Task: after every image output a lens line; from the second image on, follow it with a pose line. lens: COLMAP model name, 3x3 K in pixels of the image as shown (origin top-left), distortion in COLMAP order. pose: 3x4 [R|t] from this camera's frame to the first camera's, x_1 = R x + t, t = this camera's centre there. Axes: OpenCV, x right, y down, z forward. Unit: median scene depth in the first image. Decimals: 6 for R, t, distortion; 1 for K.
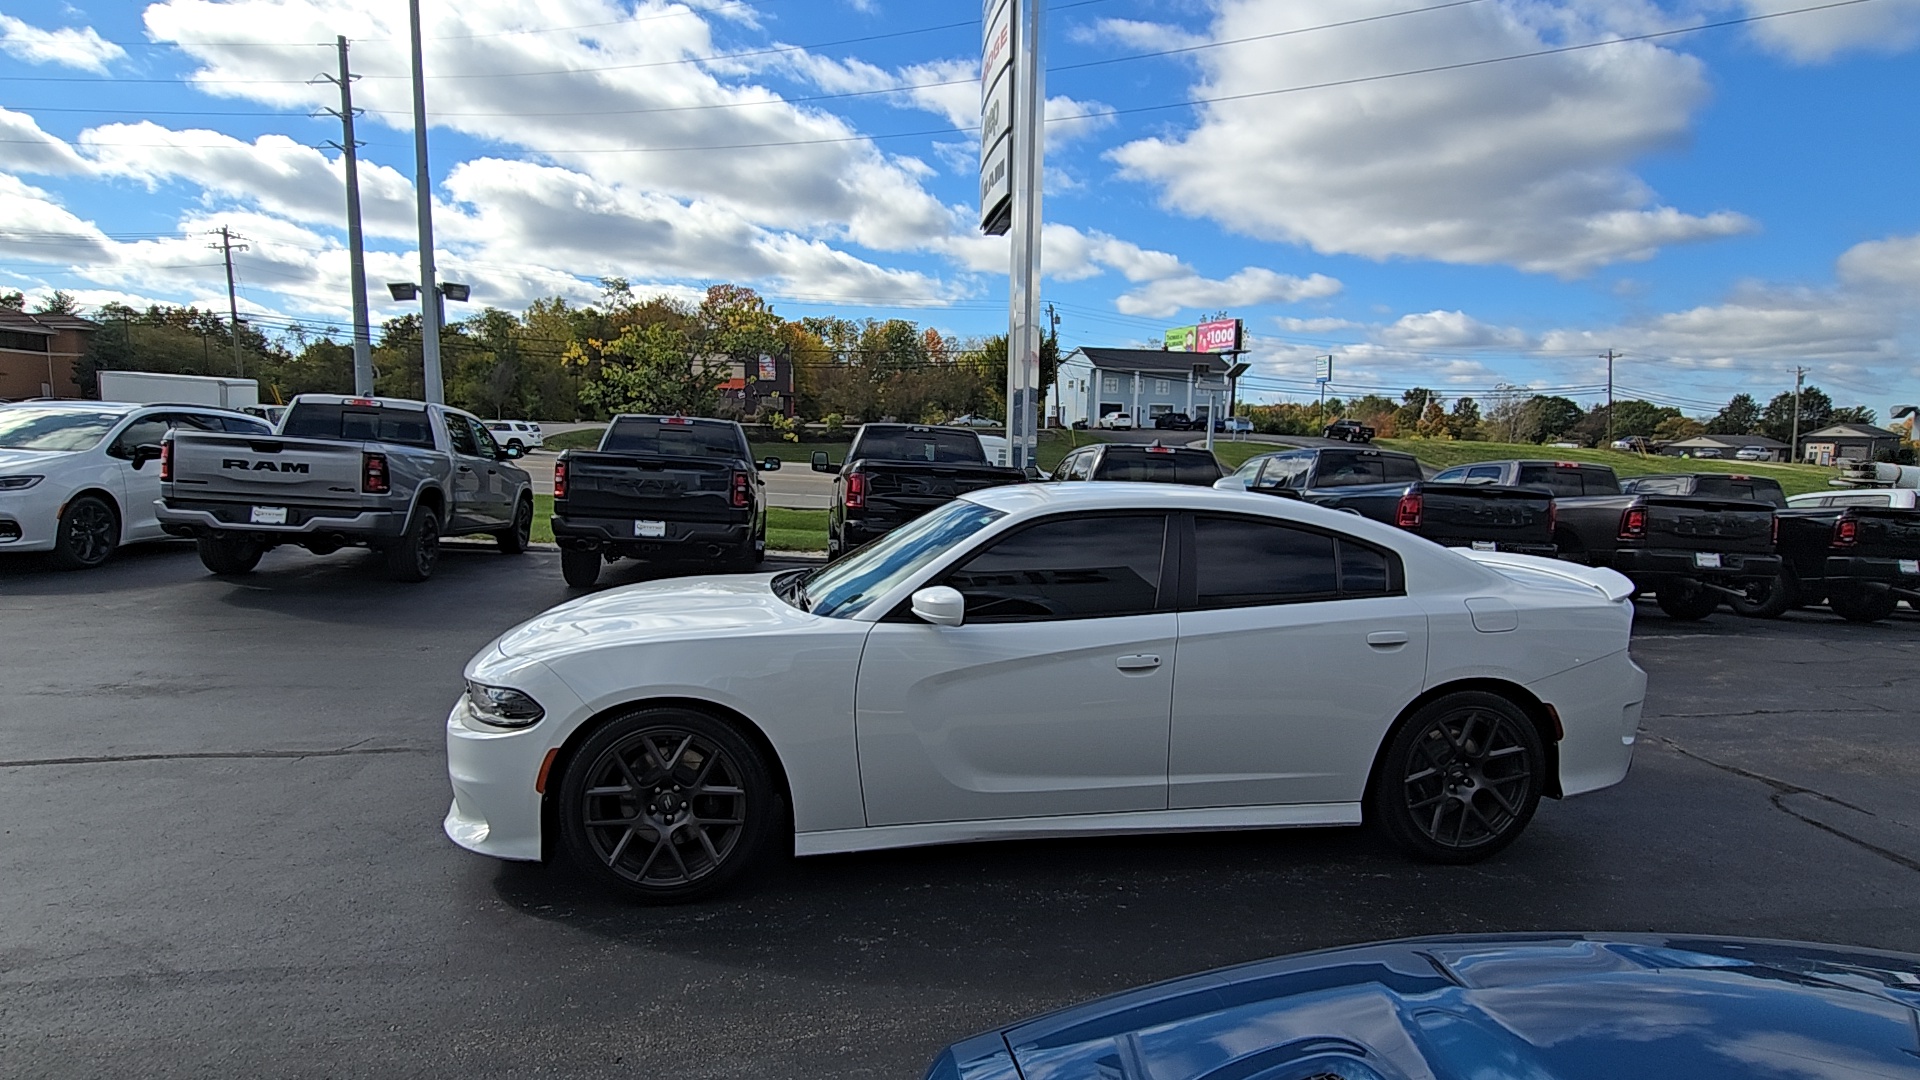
lens RADIAL K [[968.2, 0, 941.9], [0, 968.2, 545.1], [0, 0, 1]] dist [-0.001067, -0.000894]
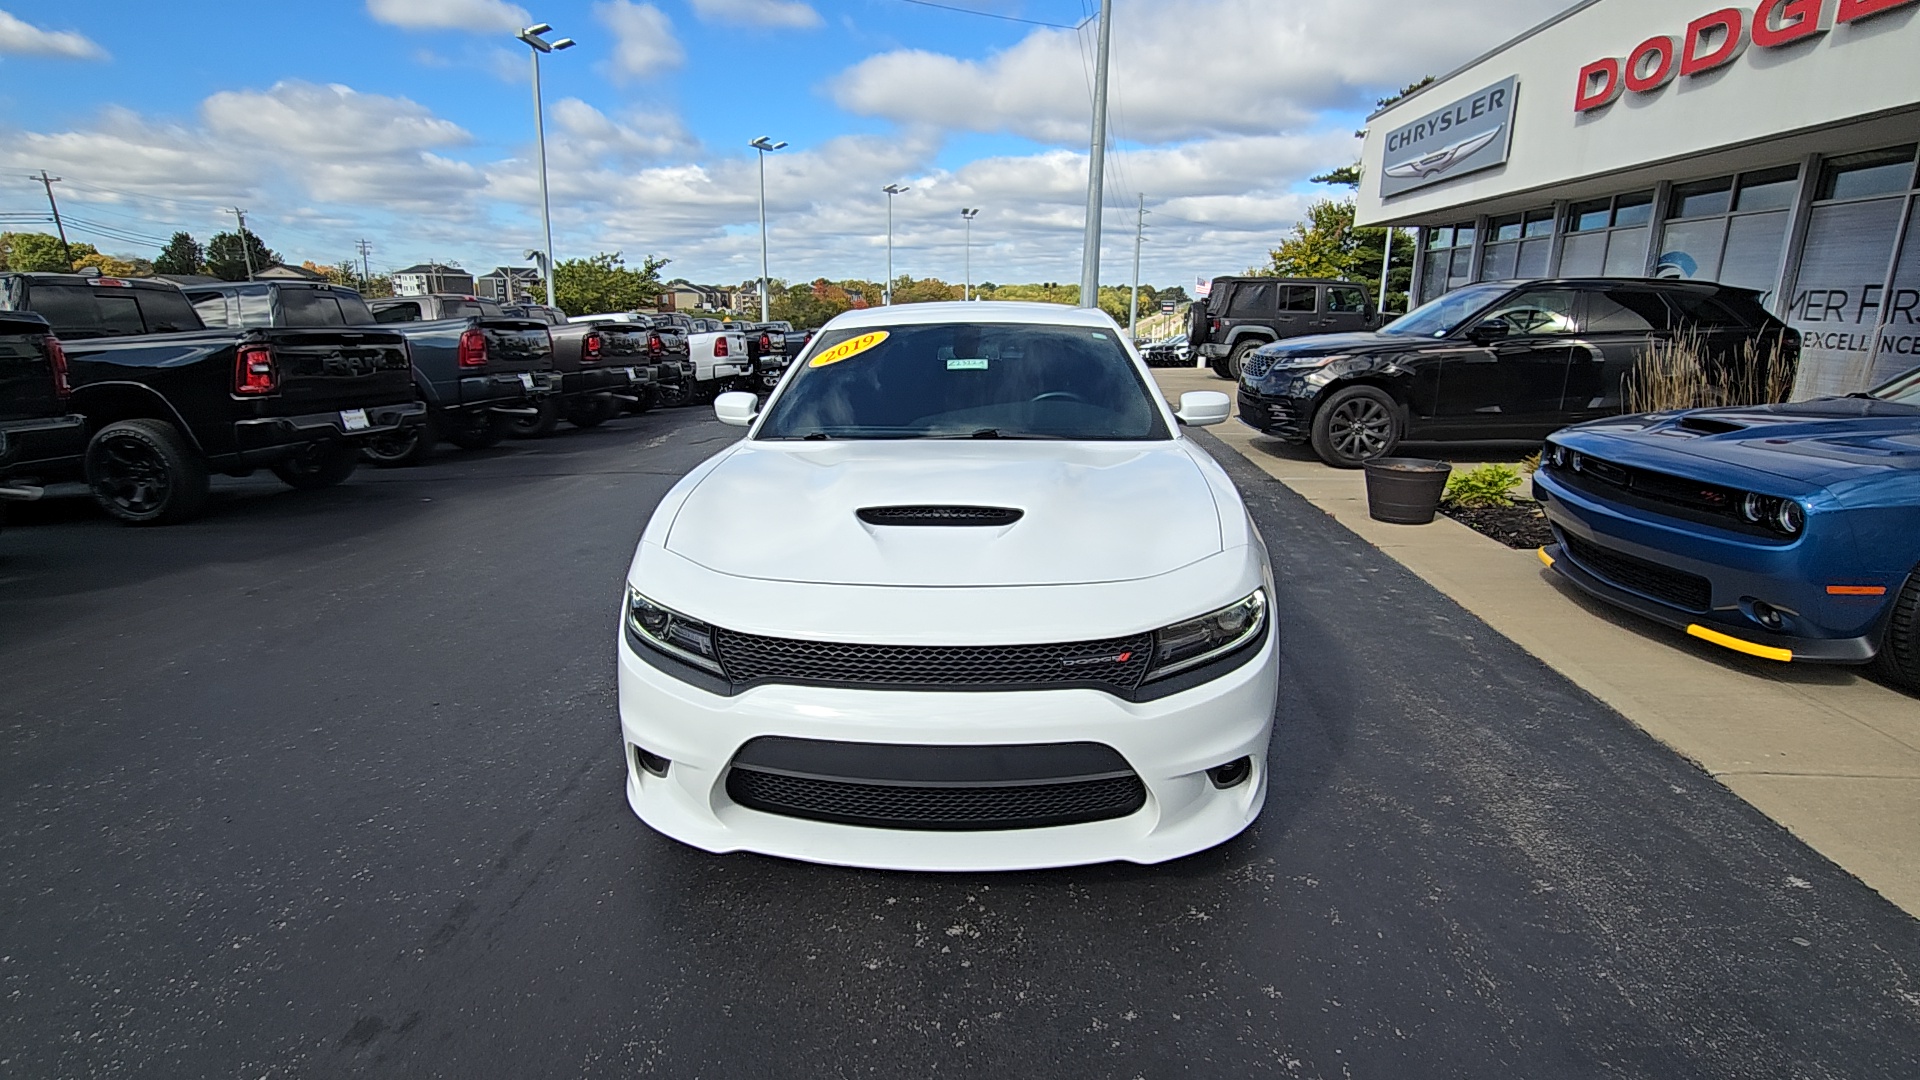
lens RADIAL K [[961.1, 0, 953.0], [0, 961.1, 541.3], [0, 0, 1]] dist [0.001123, -0.001842]
pose [[0.205801, -0.252438, 0.945474, -0.383071], [0.102091, 0.966422, 0.235809, -0.025605], [-0.973254, 0.047995, 0.224662, 0.352812]]
